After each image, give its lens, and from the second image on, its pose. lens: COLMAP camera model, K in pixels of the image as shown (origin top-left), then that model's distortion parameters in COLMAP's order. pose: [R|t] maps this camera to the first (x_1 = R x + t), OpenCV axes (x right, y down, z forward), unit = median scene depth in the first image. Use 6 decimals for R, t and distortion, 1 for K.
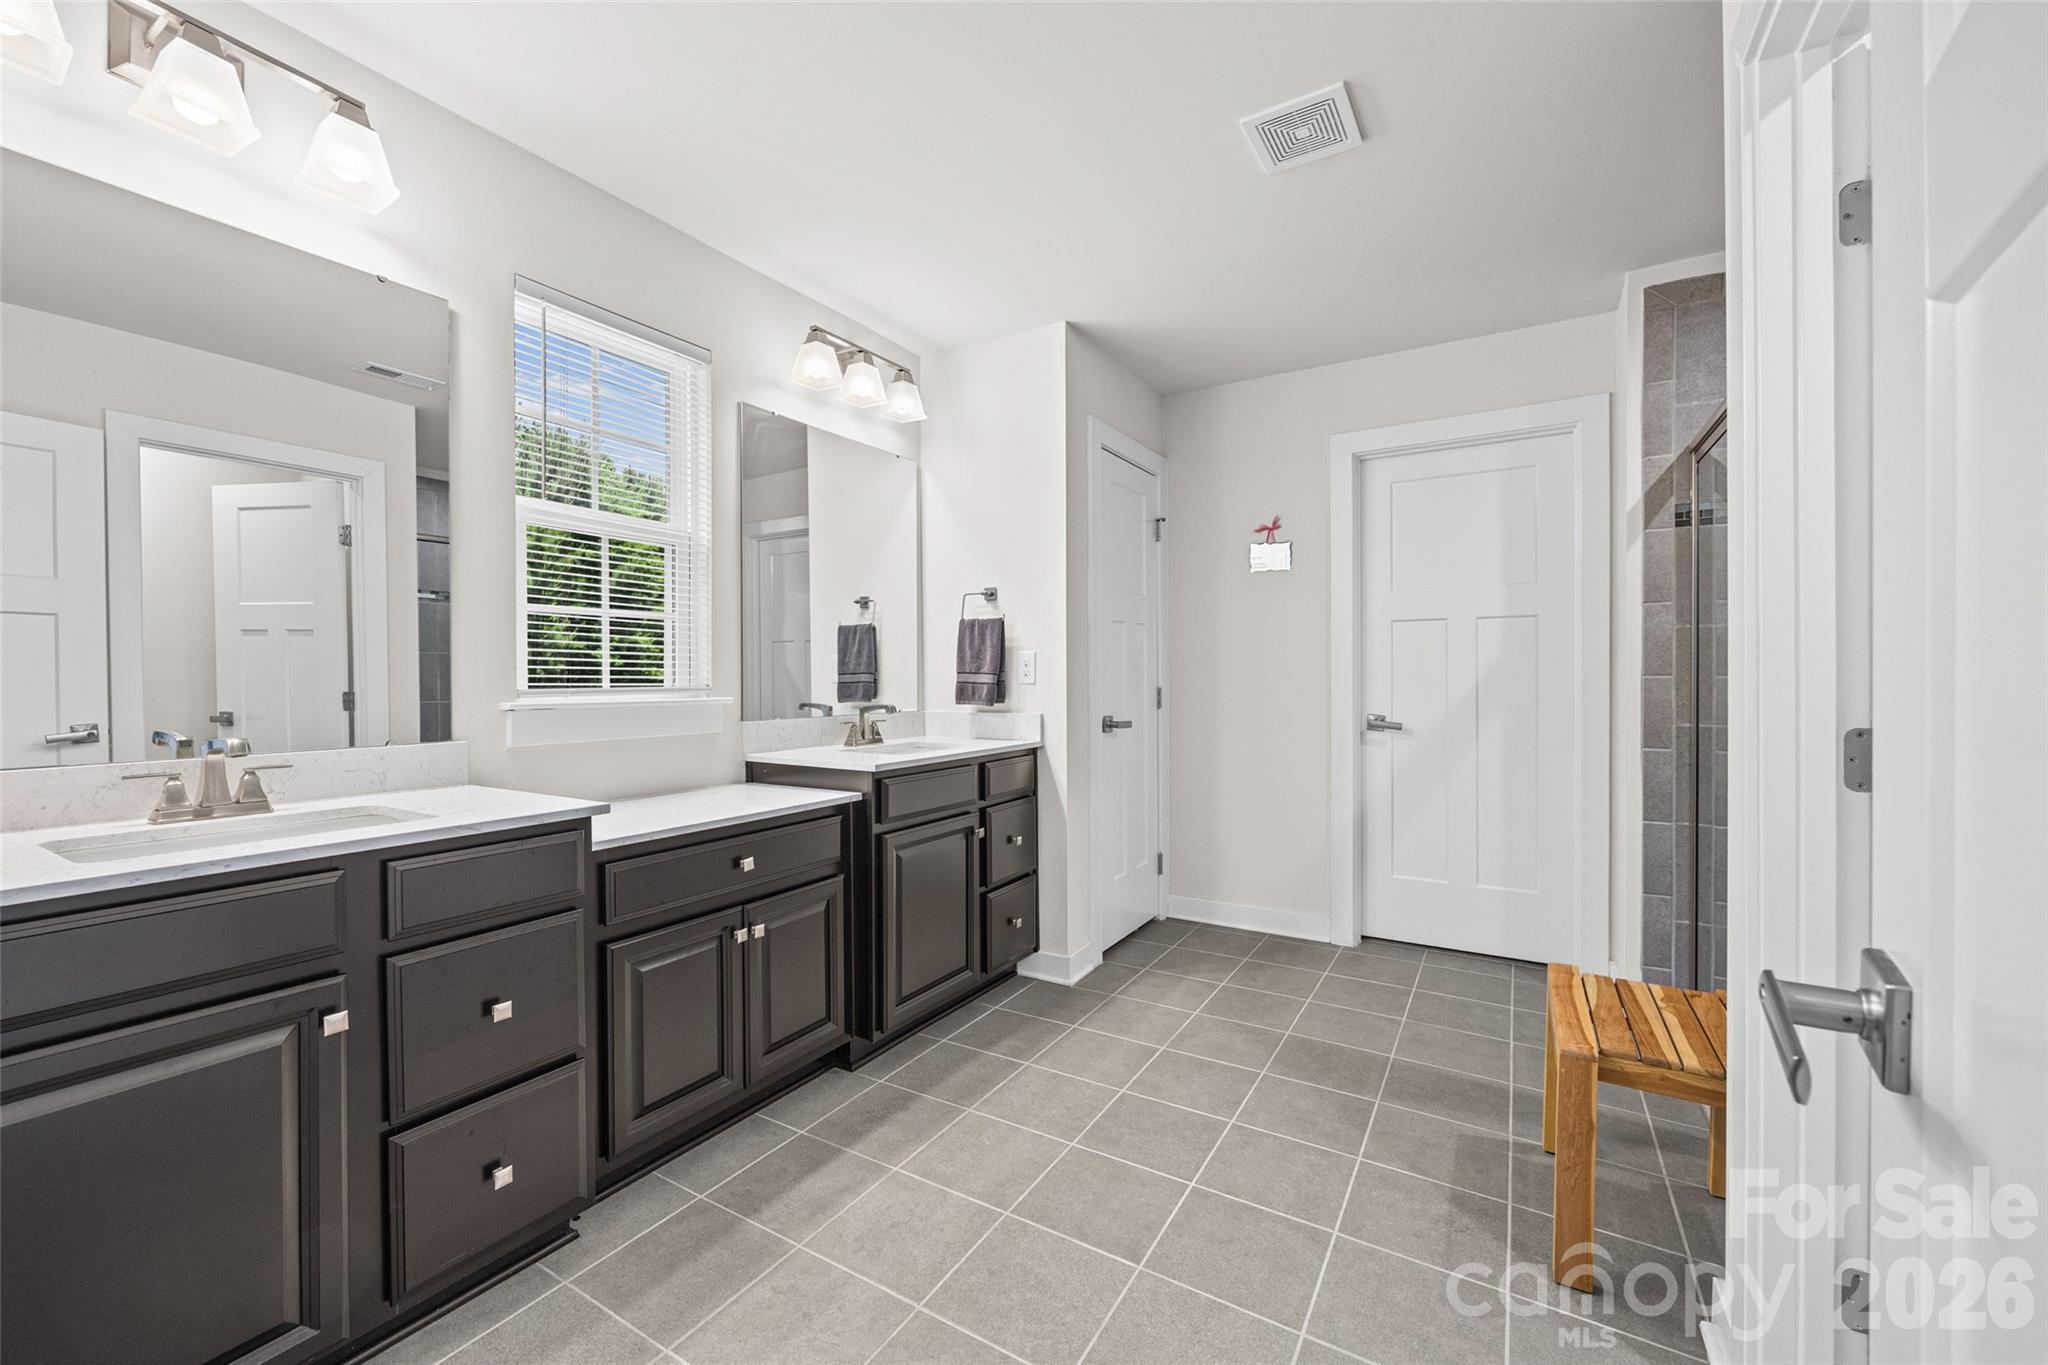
lens RADIAL K [[817.9, 0, 1026.6], [0, 817.9, 677.8], [0, 0, 1]] dist [-0.004186, 0.000044]
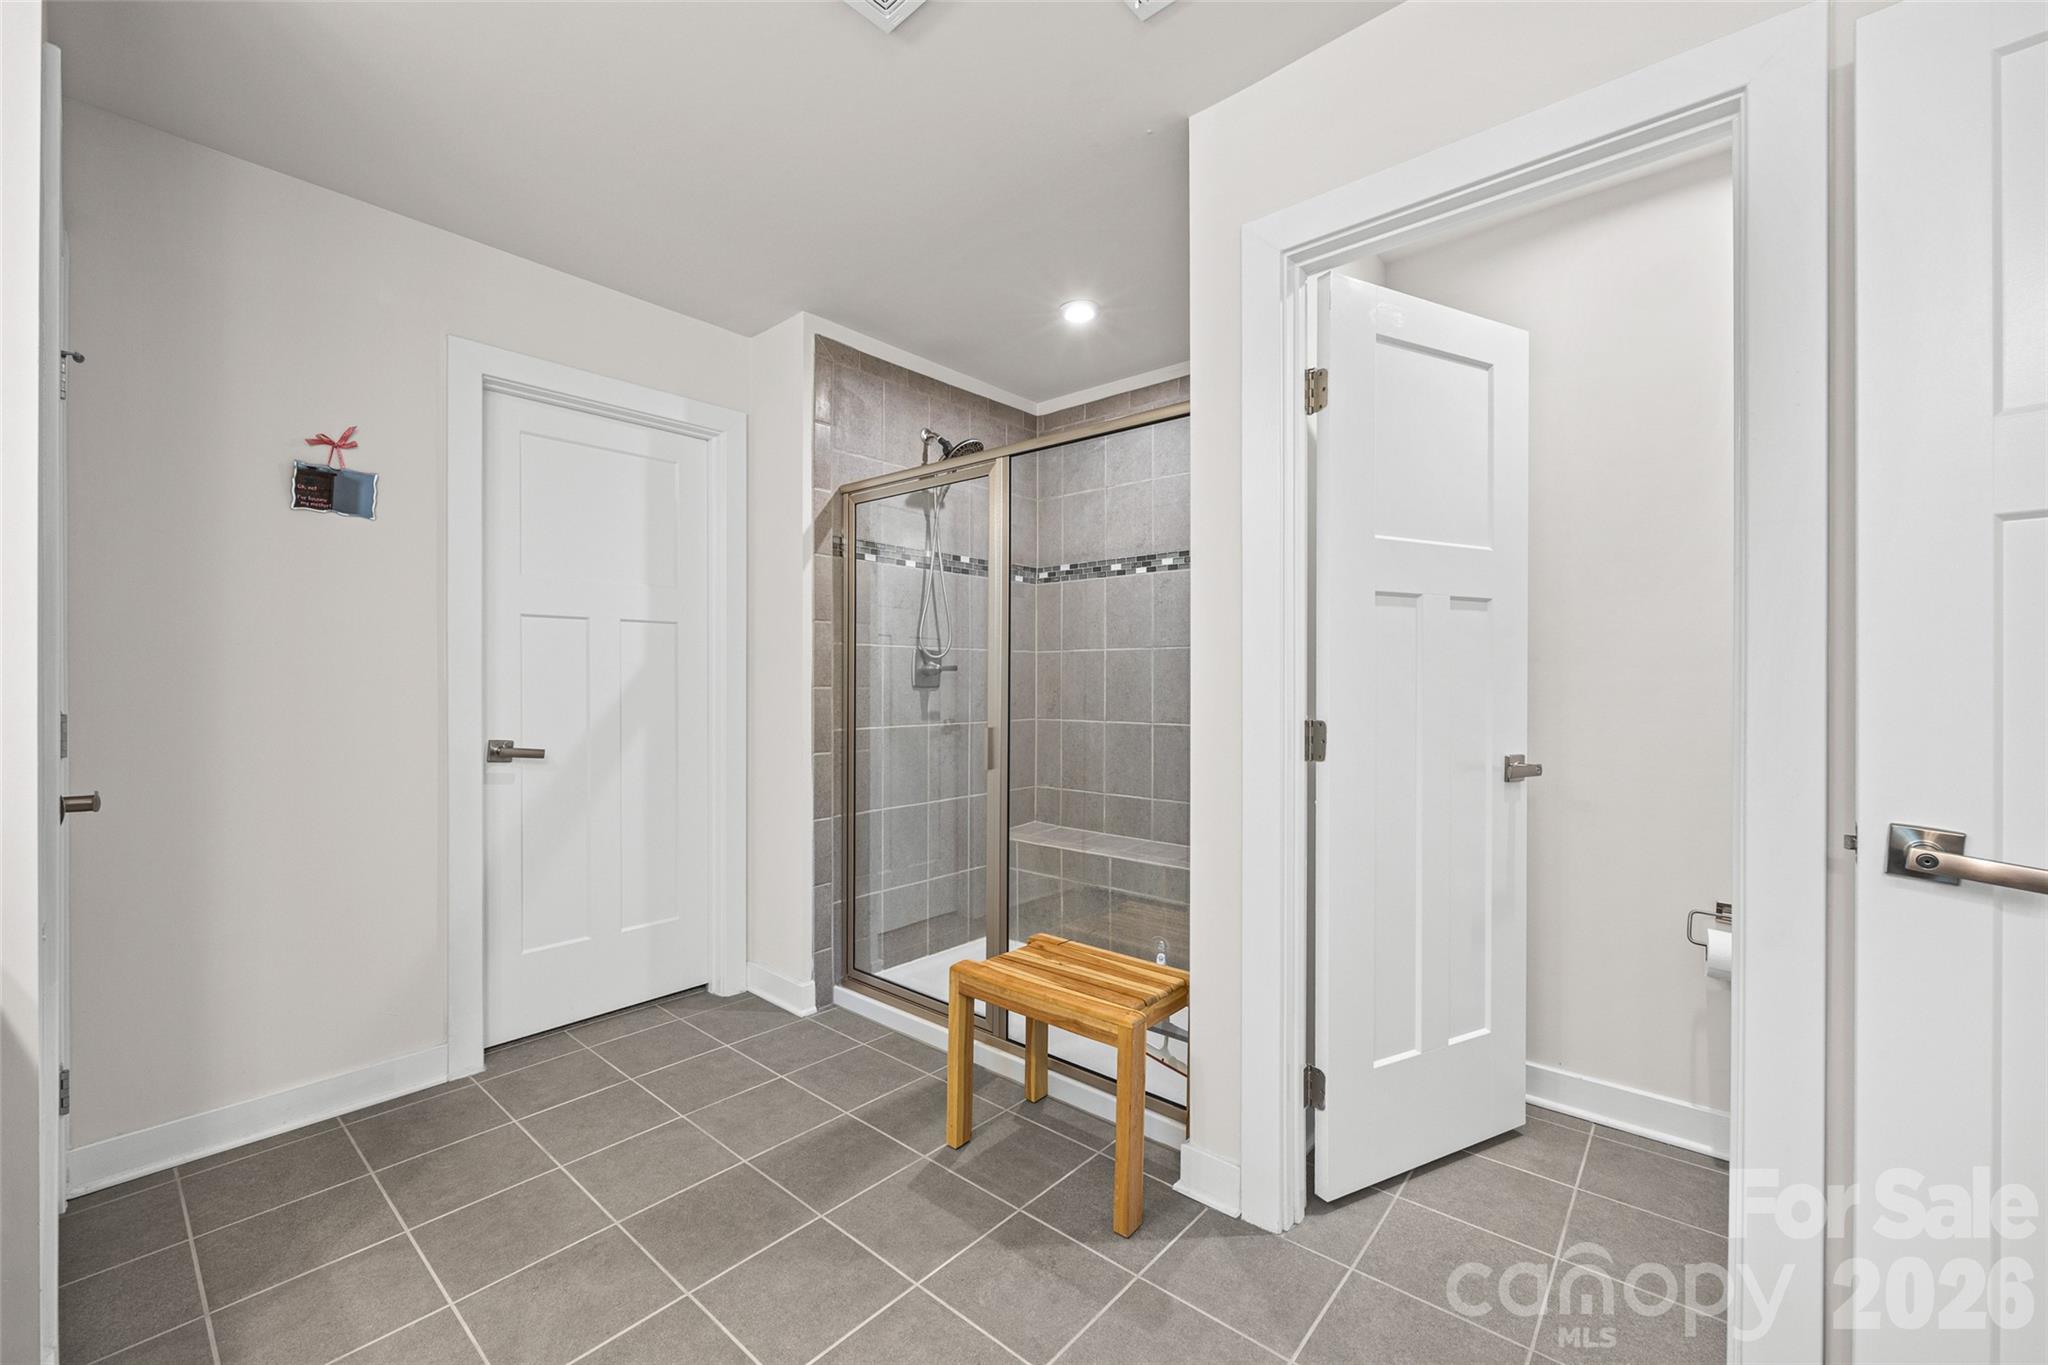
lens RADIAL K [[817.9, 0, 976.0], [0, 817.9, 679.9], [0, 0, 1]] dist [-0.004186, 0.000044]
pose [[0.189884, 0.005893, 0.981789, -0.279120], [0.003099, 0.999973, -0.006602, -0.003759], [-0.981802, 0.004296, 0.189860, 0.578986]]
